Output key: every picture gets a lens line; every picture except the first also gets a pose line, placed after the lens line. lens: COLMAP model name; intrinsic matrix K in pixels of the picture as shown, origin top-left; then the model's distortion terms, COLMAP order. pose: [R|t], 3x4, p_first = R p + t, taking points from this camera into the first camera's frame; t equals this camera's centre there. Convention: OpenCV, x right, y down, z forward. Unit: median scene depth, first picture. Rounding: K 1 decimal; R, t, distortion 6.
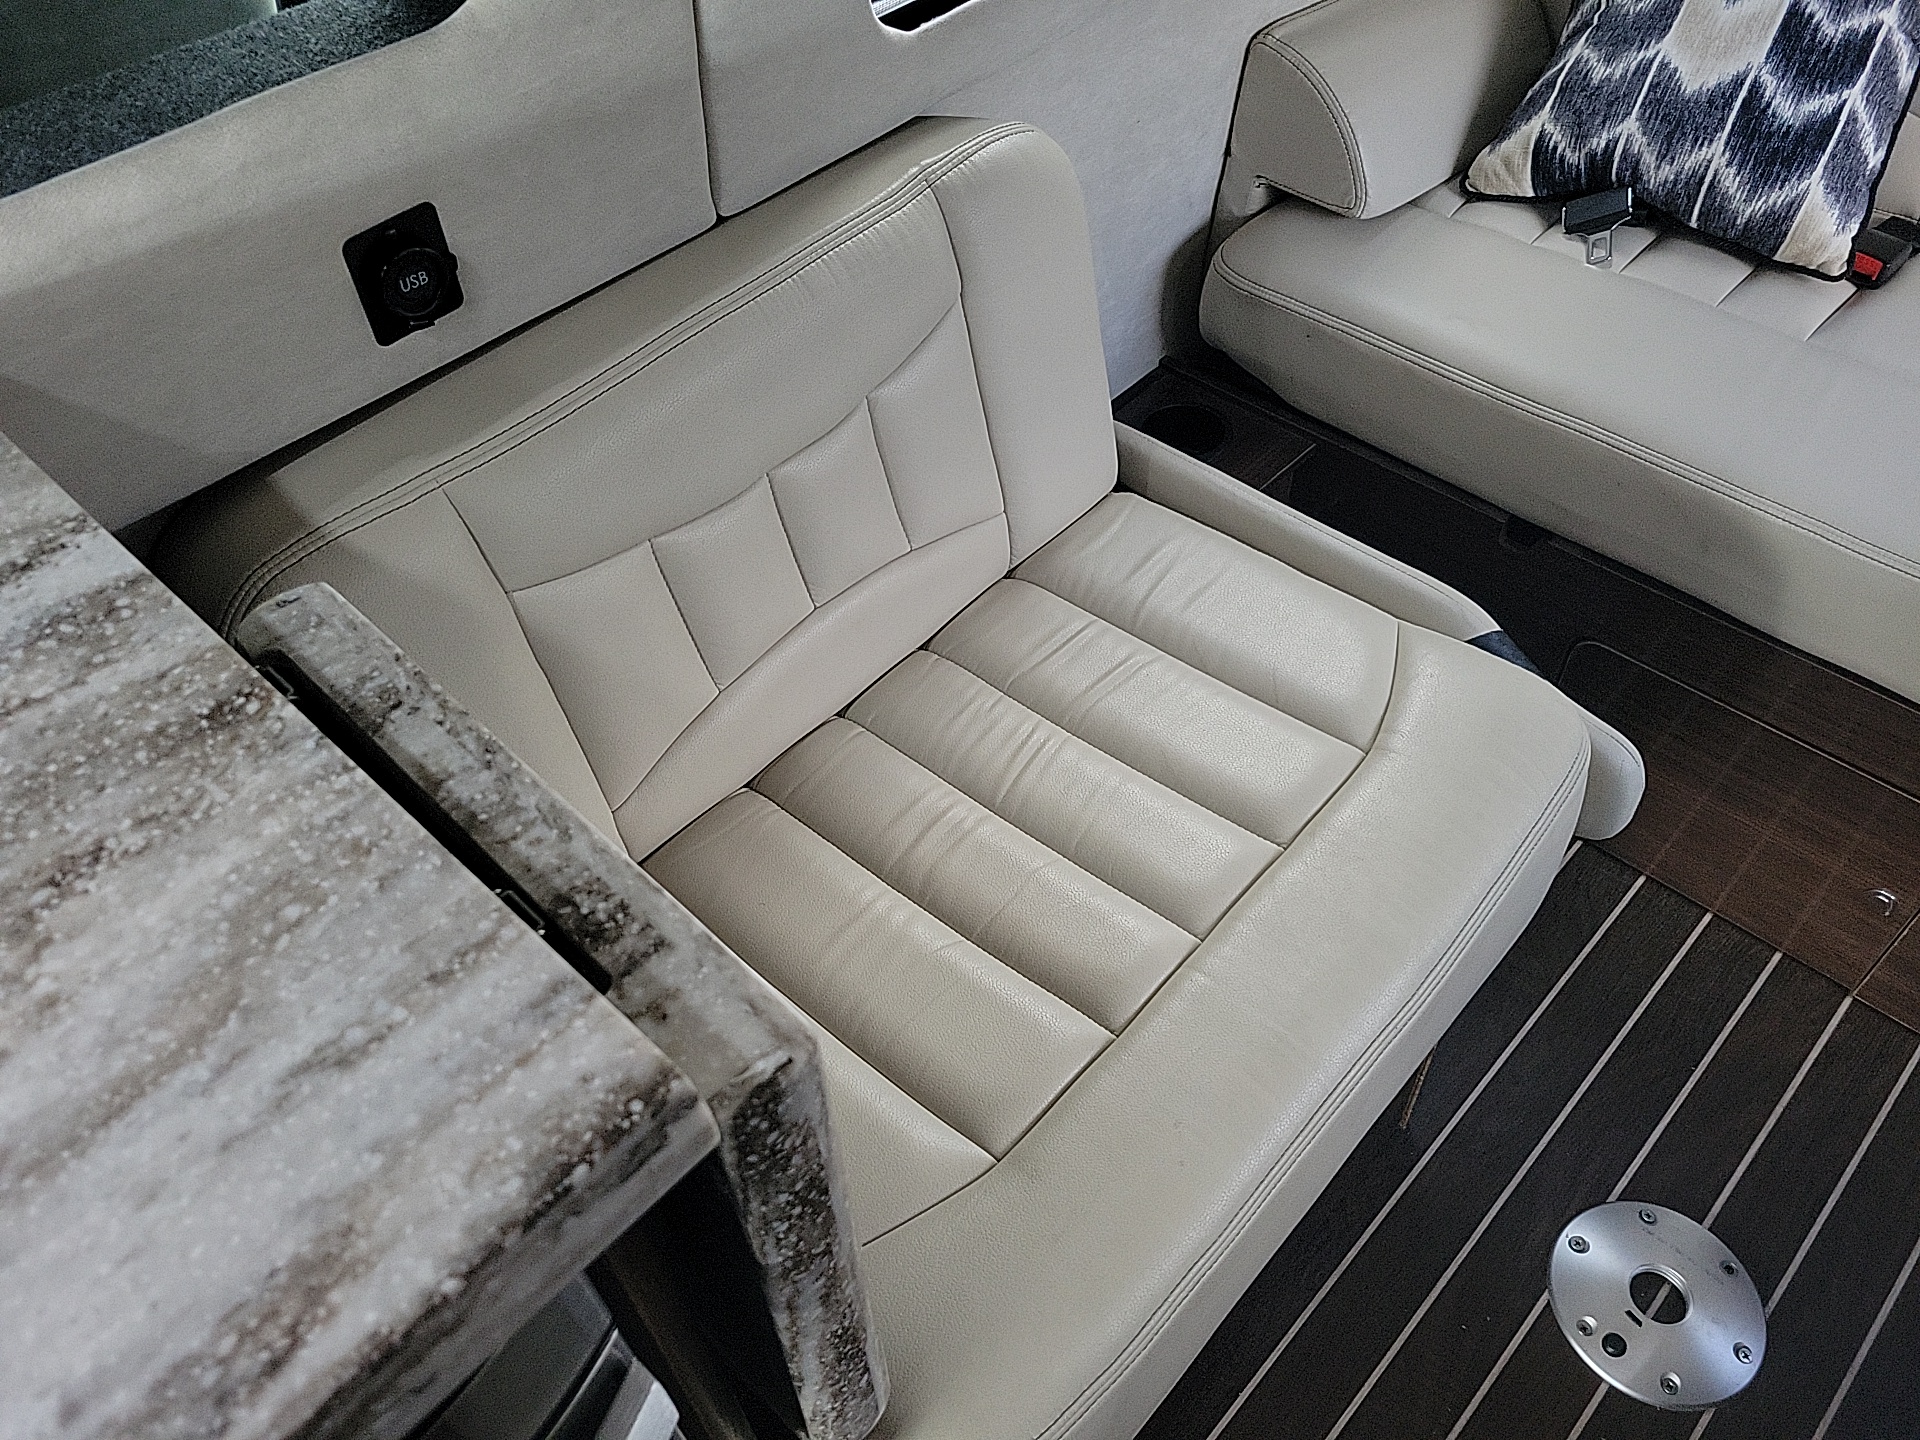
lens RADIAL K [[1478.8, 0, 957.2], [0, 1478.8, 720.5], [0, 0, 1]] dist [0.004096, 0.002156]
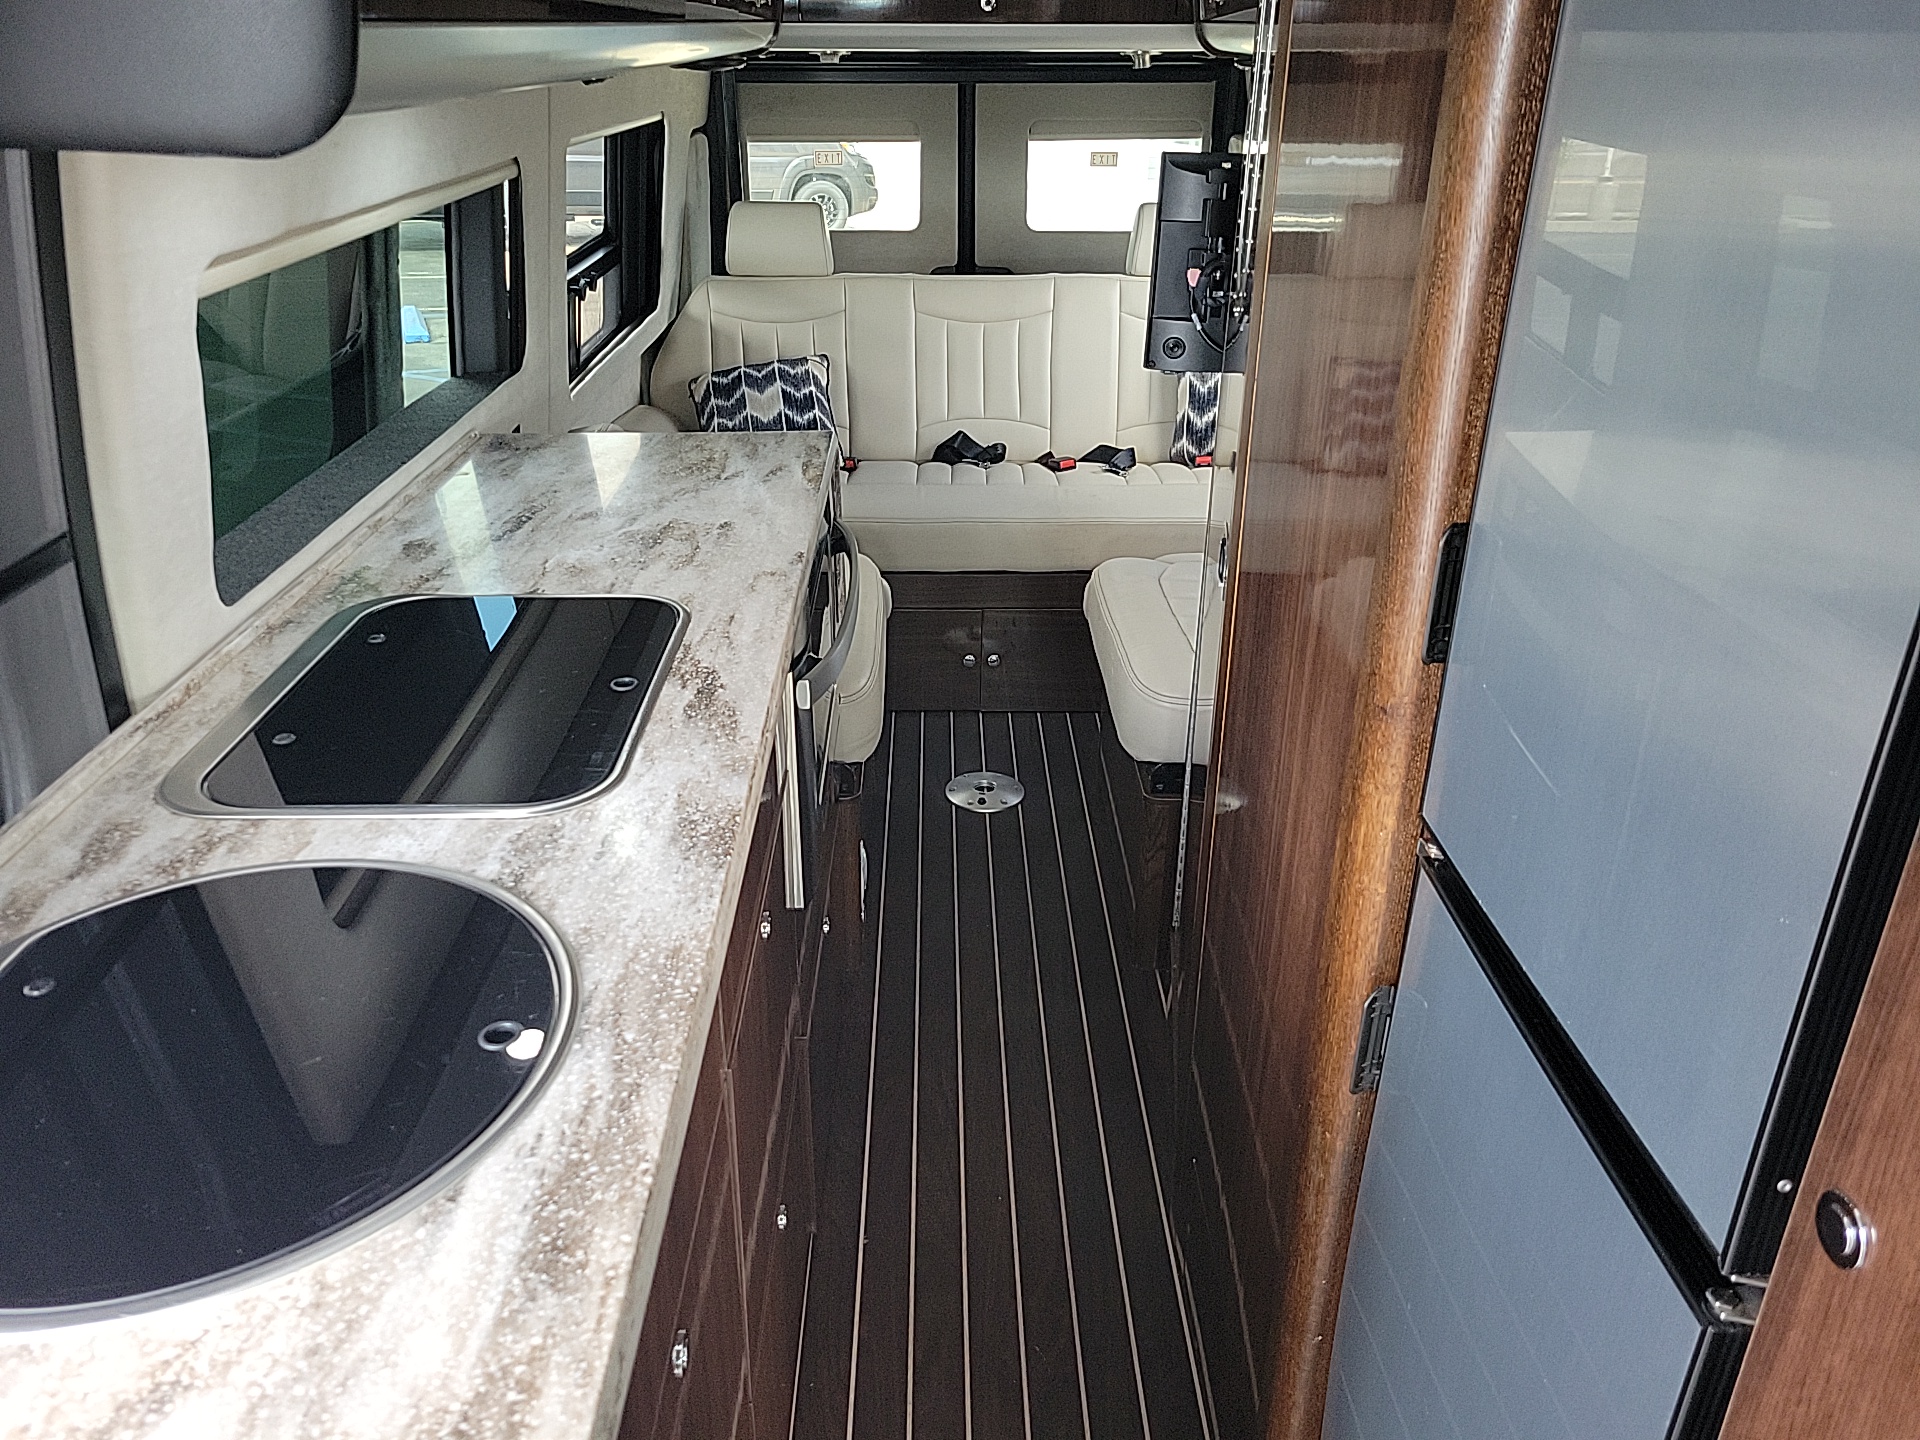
lens RADIAL K [[1478.8, 0, 957.2], [0, 1478.8, 720.5], [0, 0, 1]] dist [0.004096, 0.002156]
pose [[0.715406, -0.256825, 0.649796, -1.217581], [0.500500, 0.837289, -0.220106, 0.848042], [-0.487538, 0.482688, 0.727543, -0.912480]]
